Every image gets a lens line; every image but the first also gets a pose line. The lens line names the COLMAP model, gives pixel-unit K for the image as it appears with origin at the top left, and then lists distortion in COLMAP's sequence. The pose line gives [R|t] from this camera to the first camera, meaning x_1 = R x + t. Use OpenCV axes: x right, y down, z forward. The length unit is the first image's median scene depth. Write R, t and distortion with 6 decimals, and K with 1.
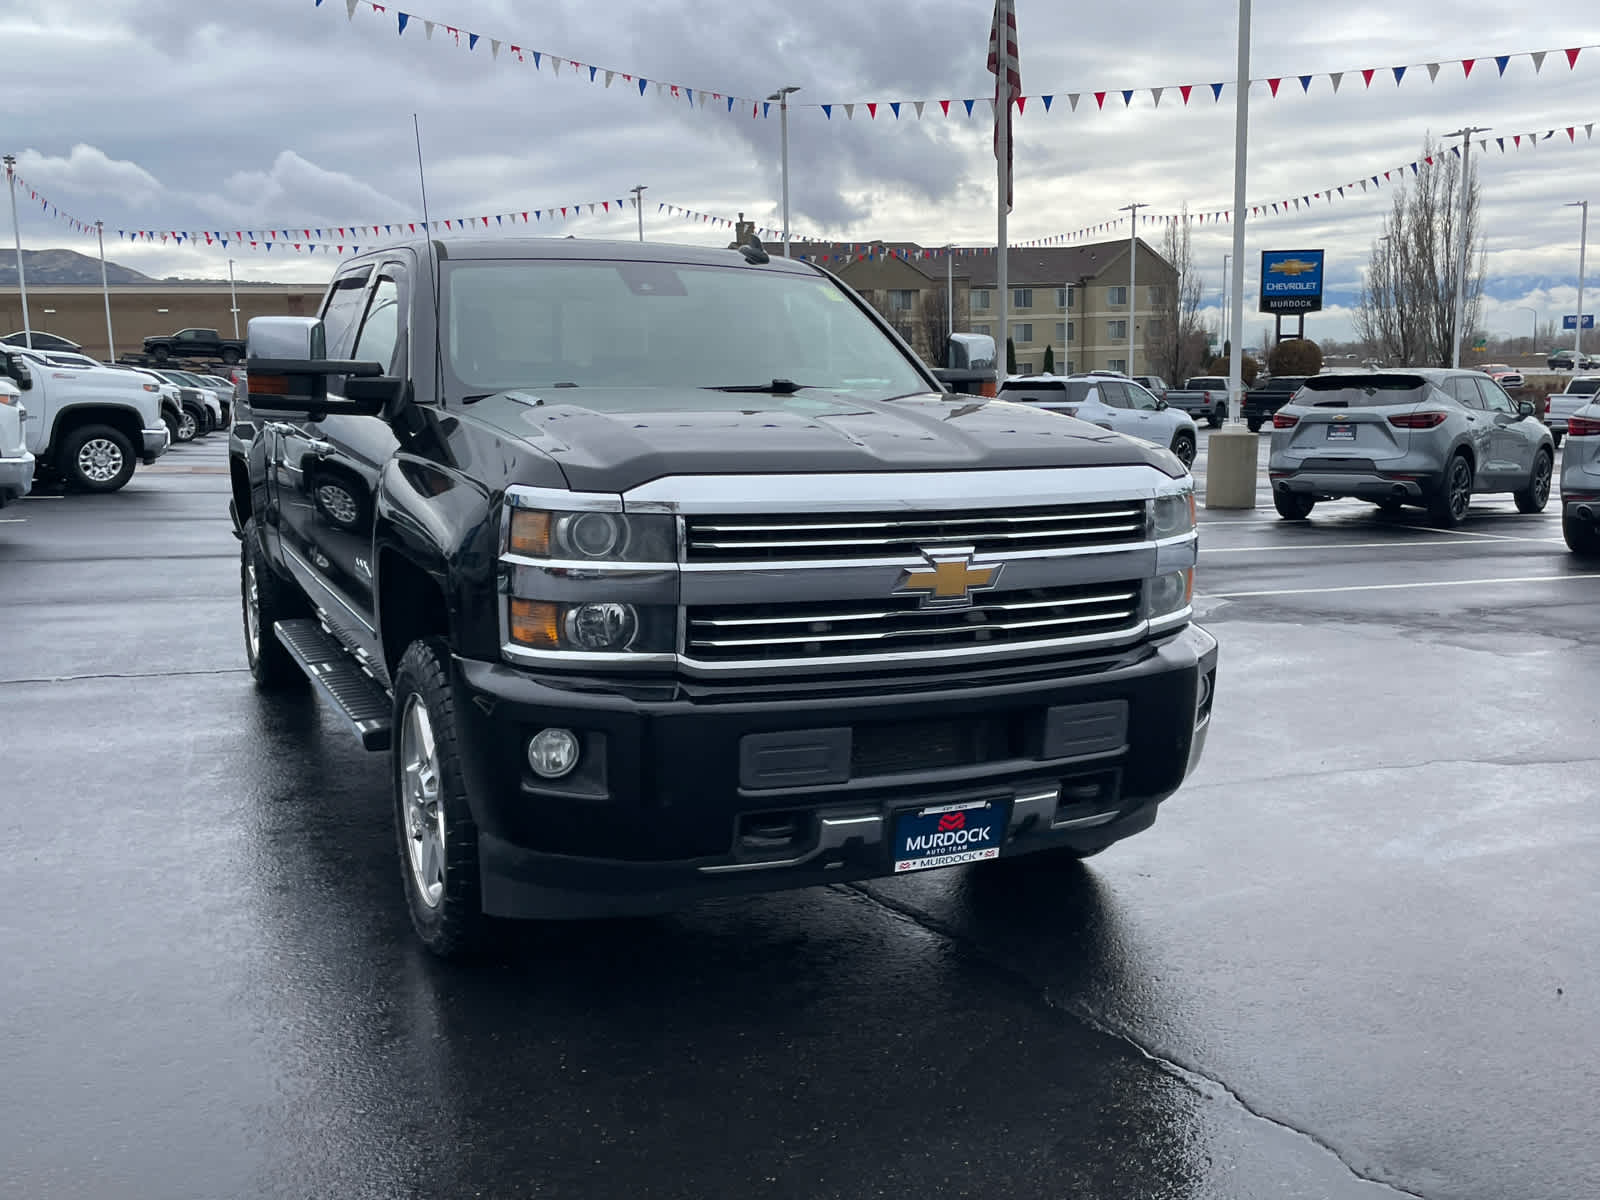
lens RADIAL K [[1562.8, 0, 813.4], [0, 1562.8, 588.2], [0, 0, 1]] dist [0.127843, -0.202149]
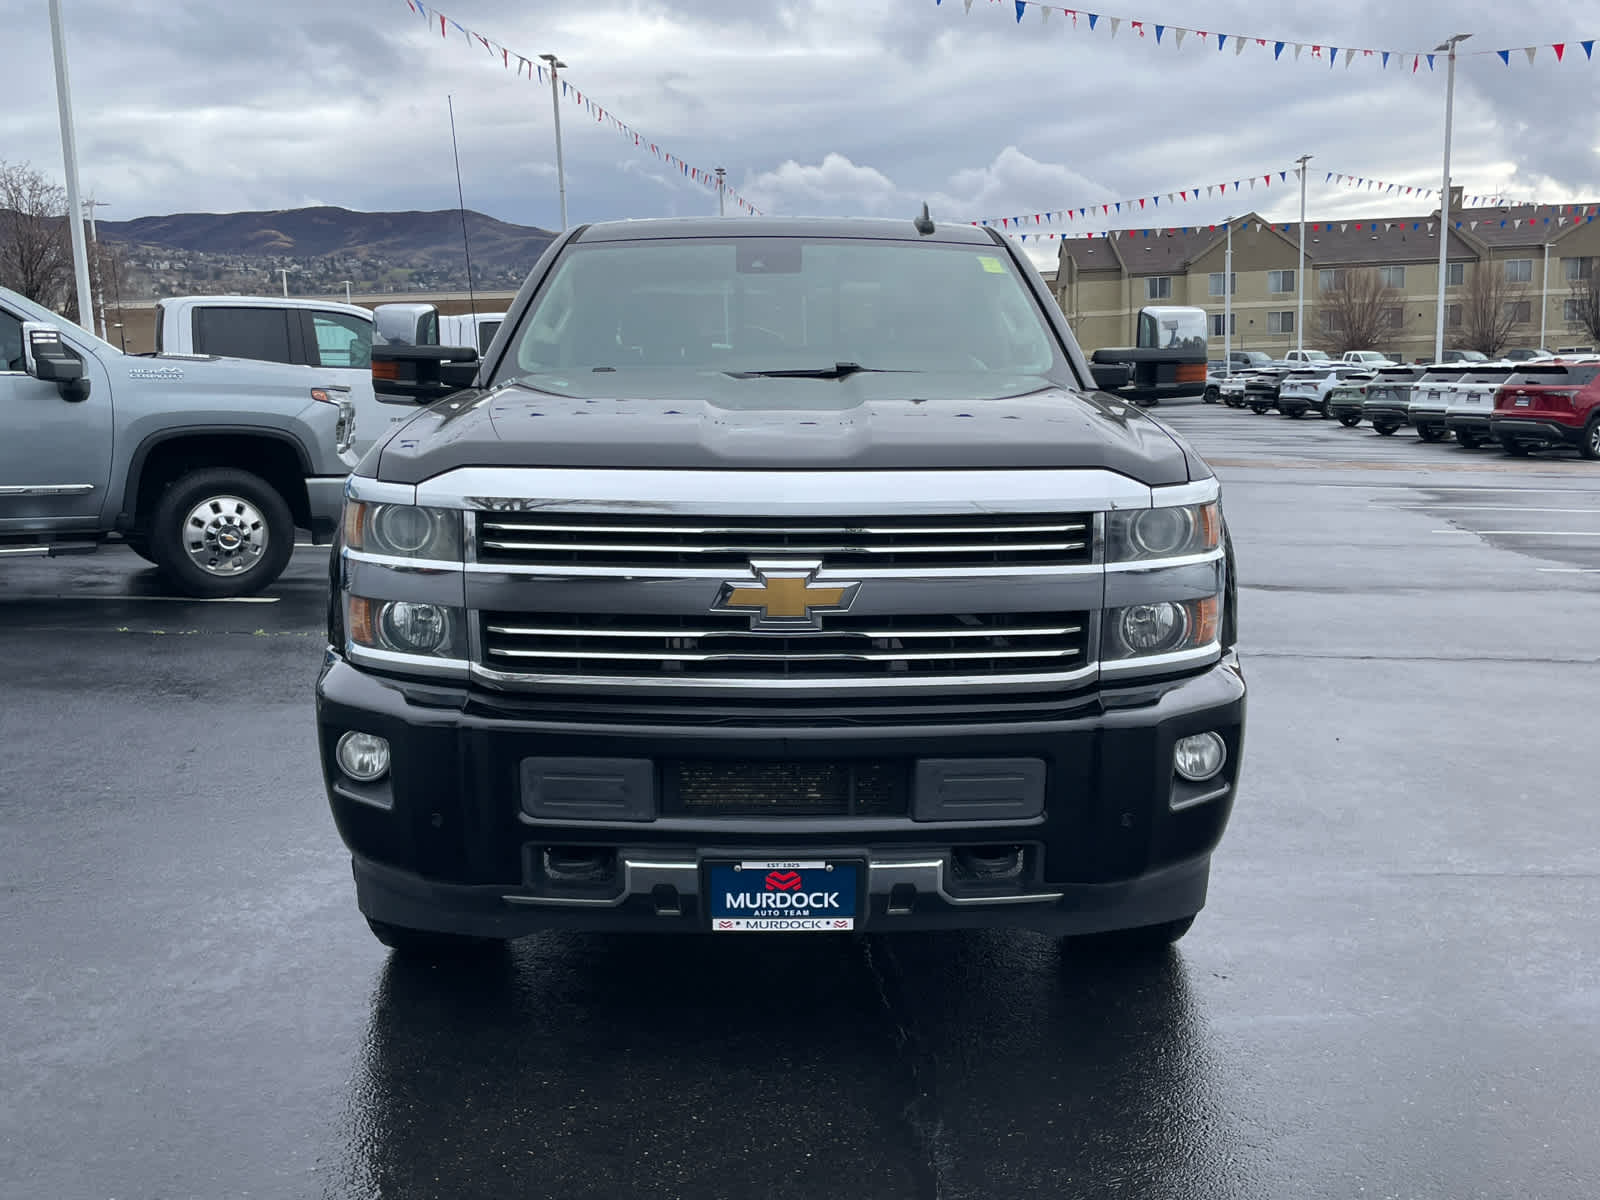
lens RADIAL K [[1562.8, 0, 813.4], [0, 1562.8, 588.2], [0, 0, 1]] dist [0.127843, -0.202149]
pose [[0.908001, 0.056311, -0.415167, 0.420704], [-0.052184, 0.998411, 0.021289, -0.027532], [0.415706, 0.002335, 0.909496, 0.214369]]
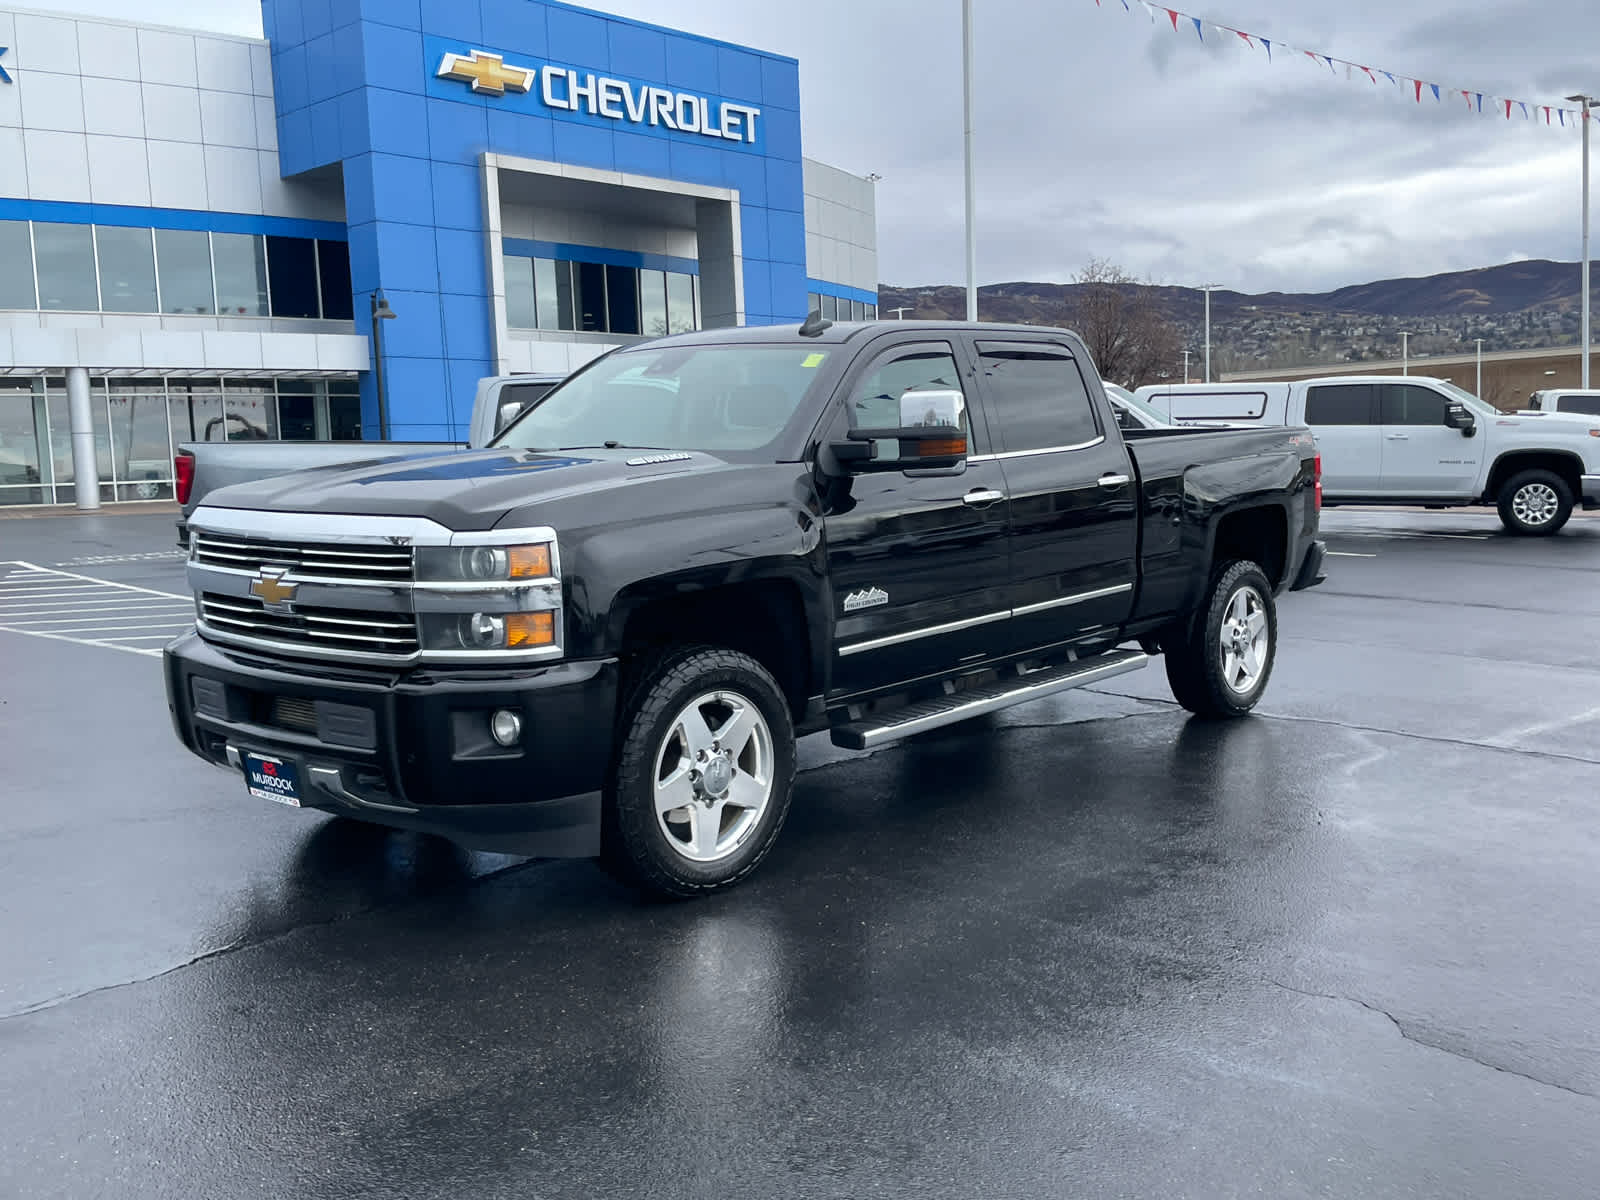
lens RADIAL K [[1548.5, 0, 805.9], [0, 1548.5, 581.7], [0, 0, 1]] dist [0.106502, -0.152949]
pose [[0.404146, 0.079570, -0.911227, 1.406941], [-0.105302, 0.993633, 0.040062, -0.108651], [0.908613, 0.079763, 0.409952, 0.799090]]
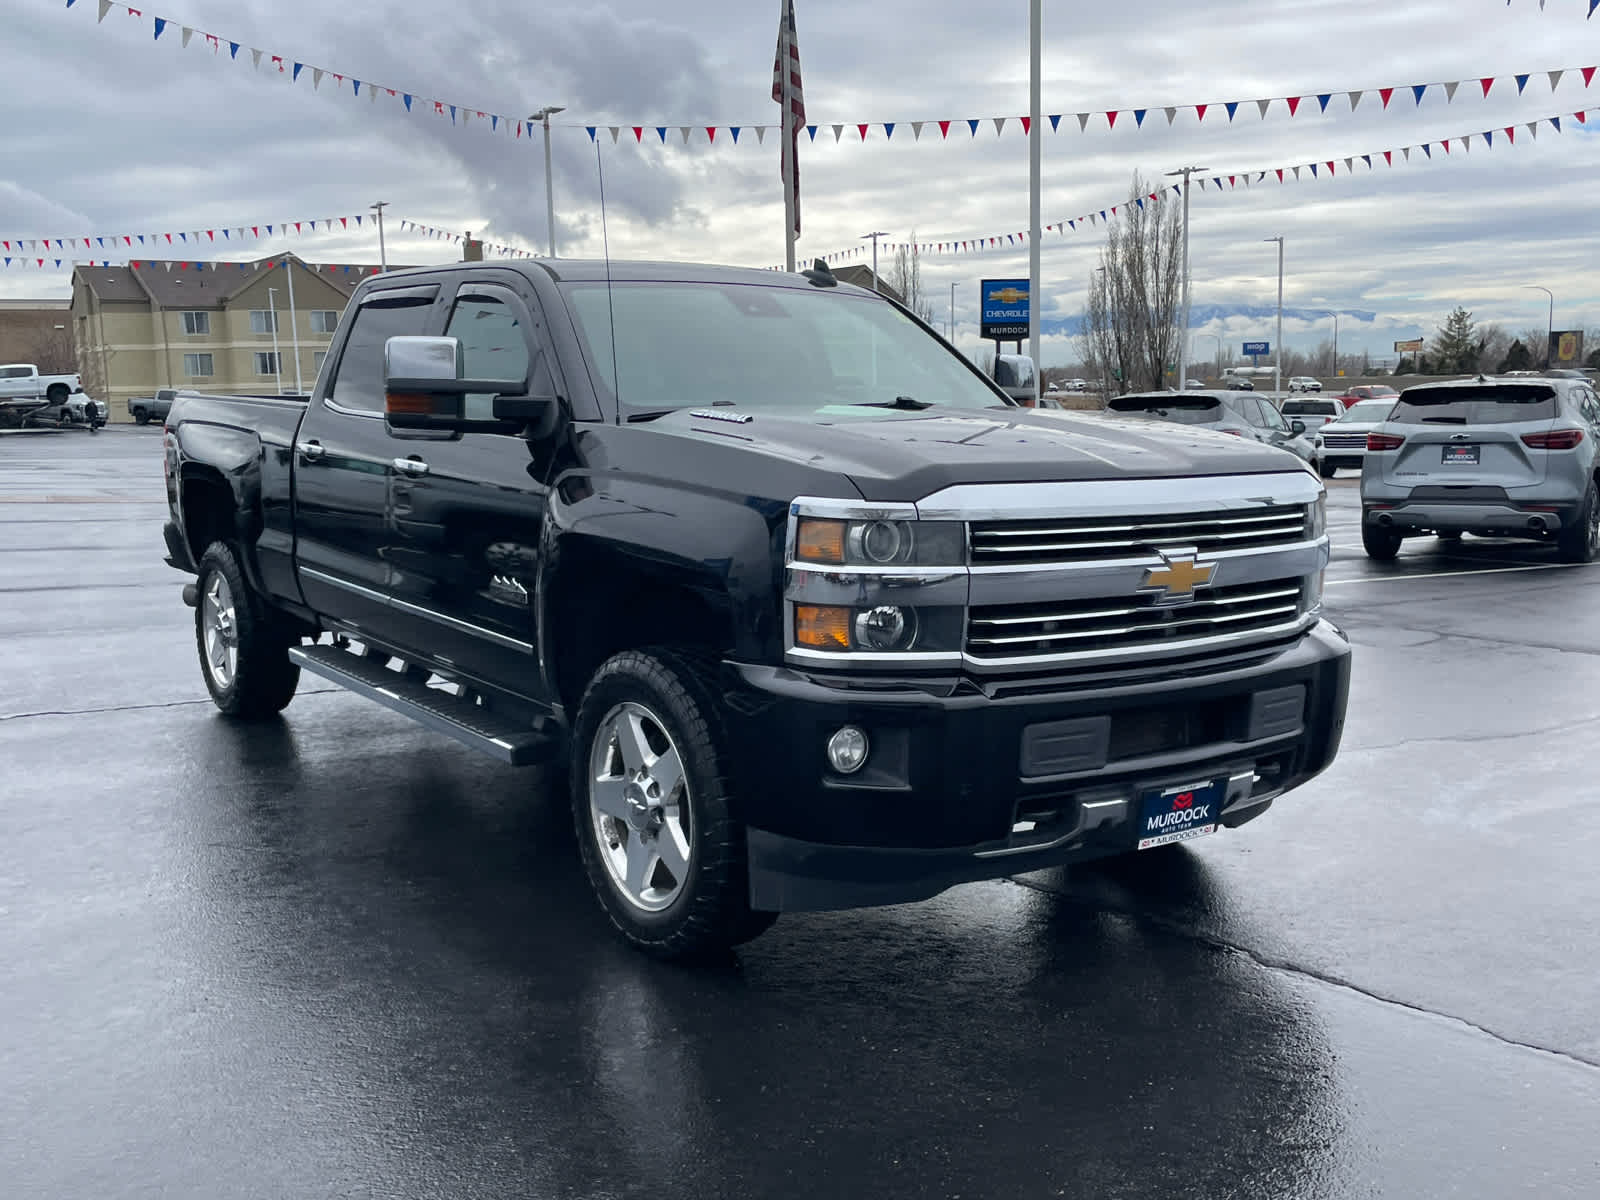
lens RADIAL K [[1562.8, 0, 813.4], [0, 1562.8, 588.2], [0, 0, 1]] dist [0.127843, -0.202149]
pose [[0.984228, -0.023562, 0.175327, -0.328426], [0.026013, 0.999593, -0.011697, 0.007408], [-0.174980, 0.016074, 0.984441, -0.028103]]
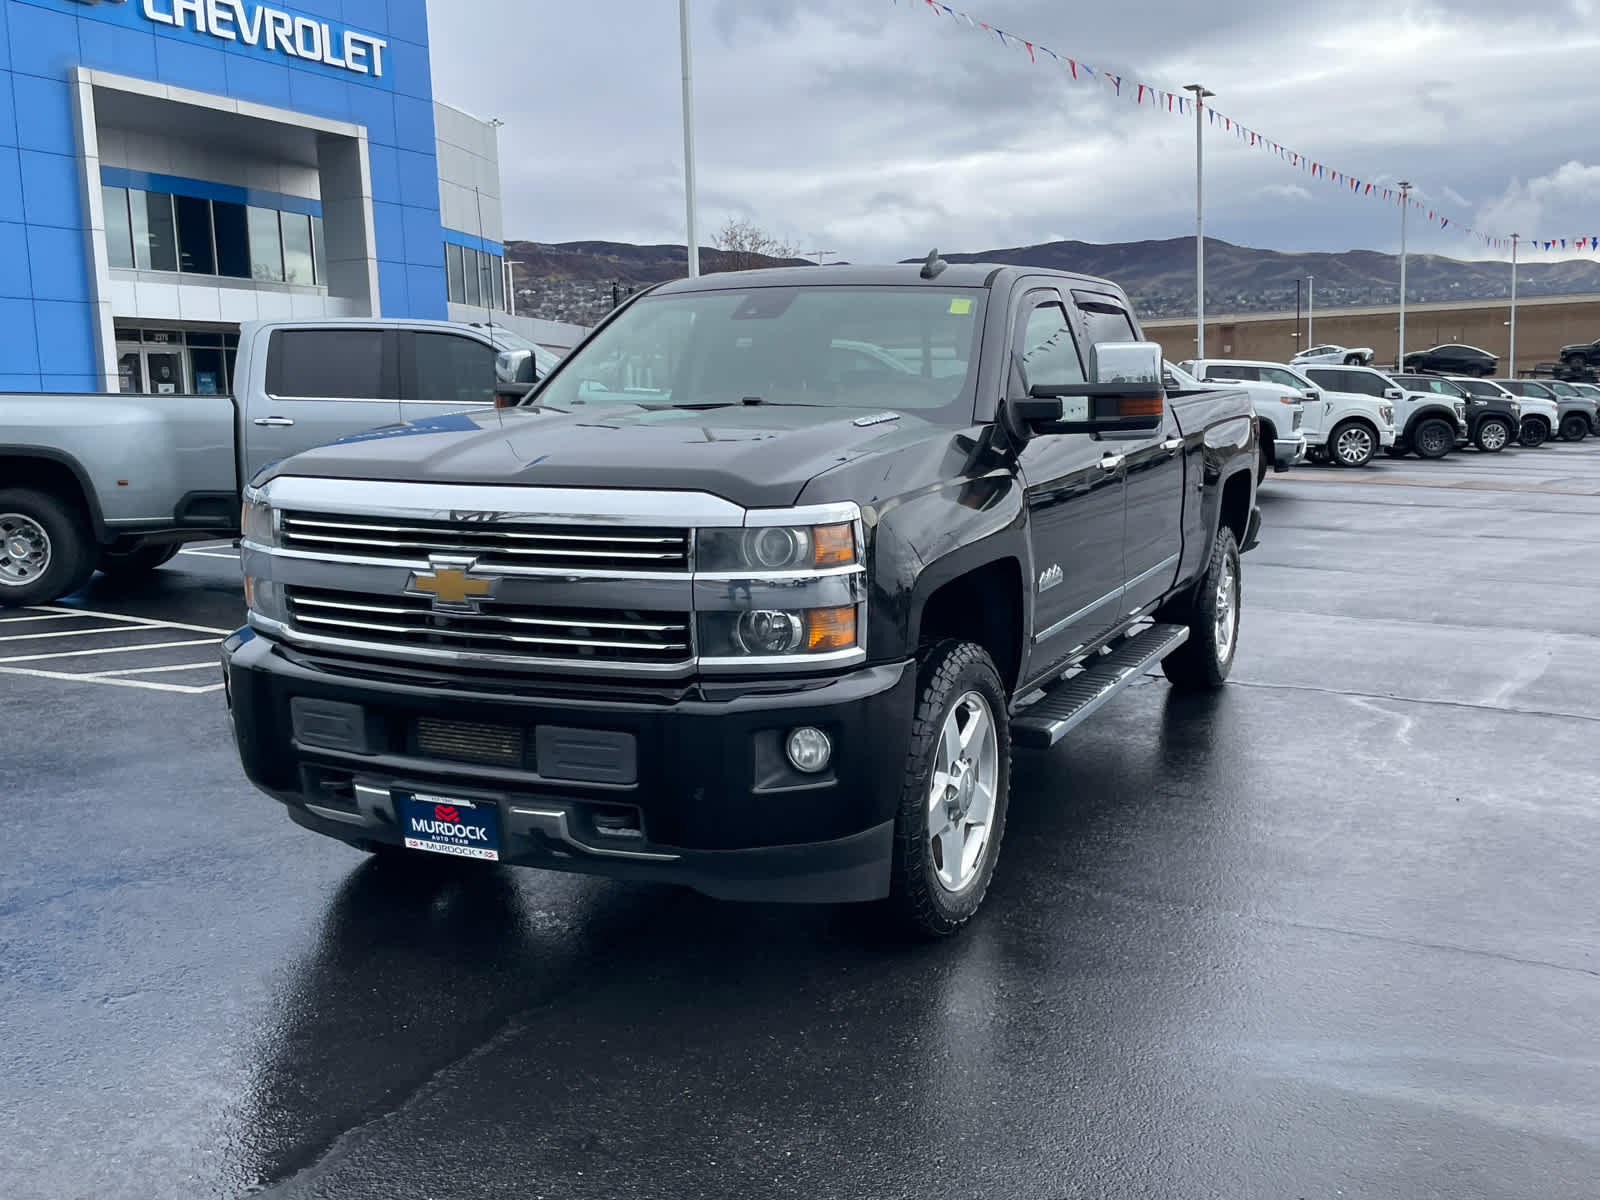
lens RADIAL K [[1548.5, 0, 805.9], [0, 1548.5, 581.7], [0, 0, 1]] dist [0.106502, -0.152949]
pose [[0.630467, 0.091409, -0.770815, 0.977087], [-0.098054, 0.994466, 0.037730, -0.066688], [0.769998, 0.051794, 0.635941, 0.474880]]
